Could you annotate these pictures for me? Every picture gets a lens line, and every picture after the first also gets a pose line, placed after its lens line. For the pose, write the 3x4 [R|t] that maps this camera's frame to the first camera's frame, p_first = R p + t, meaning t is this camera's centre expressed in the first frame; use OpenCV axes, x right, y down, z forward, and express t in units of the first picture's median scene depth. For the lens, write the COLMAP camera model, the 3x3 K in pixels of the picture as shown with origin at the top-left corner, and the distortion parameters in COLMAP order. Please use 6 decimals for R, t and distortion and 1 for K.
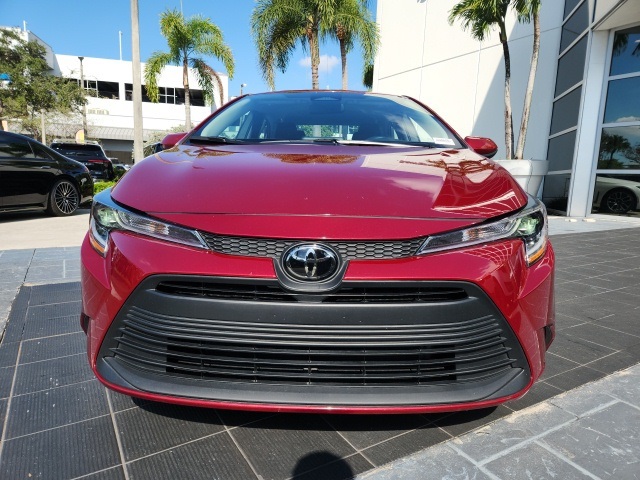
lens RADIAL K [[423.8, 0, 320.0], [0, 423.8, 240.0], [0, 0, 1]] dist [0.075695, -0.064588]
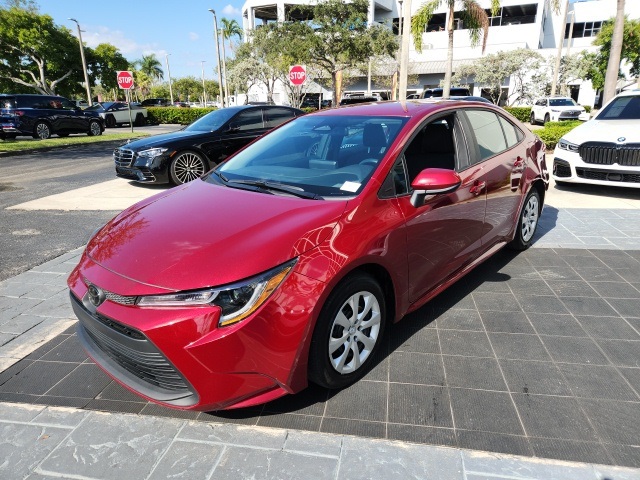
lens RADIAL K [[422.8, 0, 326.2], [0, 422.8, 240.3], [0, 0, 1]] dist [0.074184, -0.060630]
pose [[0.764162, 0.158253, -0.625309, 0.150985], [-0.055667, 0.981999, 0.180496, -0.046502], [0.642617, -0.103119, 0.759216, 0.021163]]
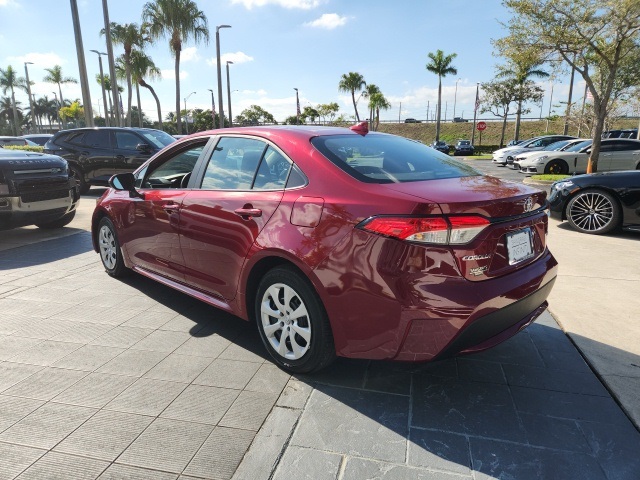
lens RADIAL K [[423.8, 0, 320.0], [0, 423.8, 240.0], [0, 0, 1]] dist [0.075695, -0.064588]
pose [[-0.688906, 0.129258, -0.713233, 0.181818], [-0.123420, 0.948686, 0.291140, -0.100452], [0.714266, 0.288595, -0.637602, 0.459465]]
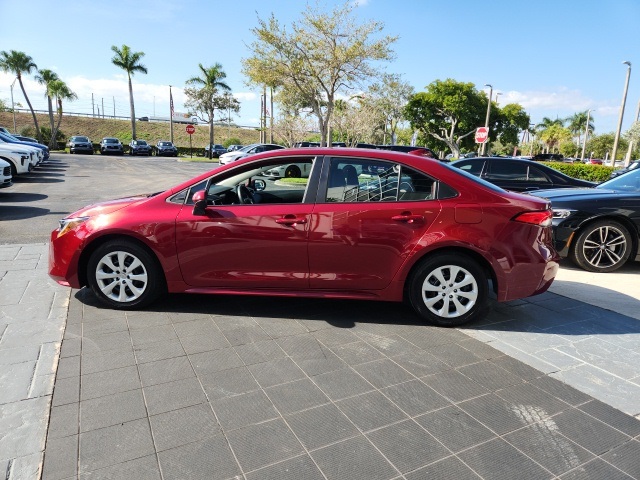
lens RADIAL K [[428.1, 0, 321.8], [0, 428.1, 233.1], [0, 0, 1]] dist [0.060506, -0.055718]
pose [[-0.041190, 0.155766, -0.986935, 0.318933], [-0.185281, 0.969450, 0.160739, -0.075360], [0.981822, 0.189481, -0.011072, 0.267910]]
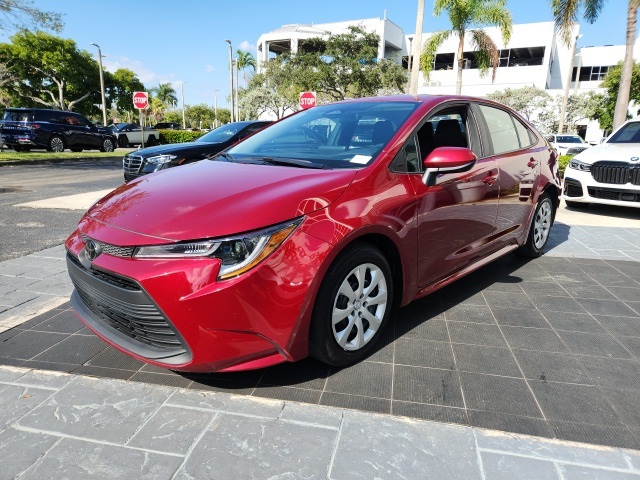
lens RADIAL K [[423.8, 0, 320.0], [0, 423.8, 240.0], [0, 0, 1]] dist [0.075695, -0.064588]
pose [[0.744492, 0.146309, -0.651403, 0.149157], [-0.096792, 0.989037, 0.111519, -0.022922], [0.660578, -0.019975, 0.750492, 0.023487]]
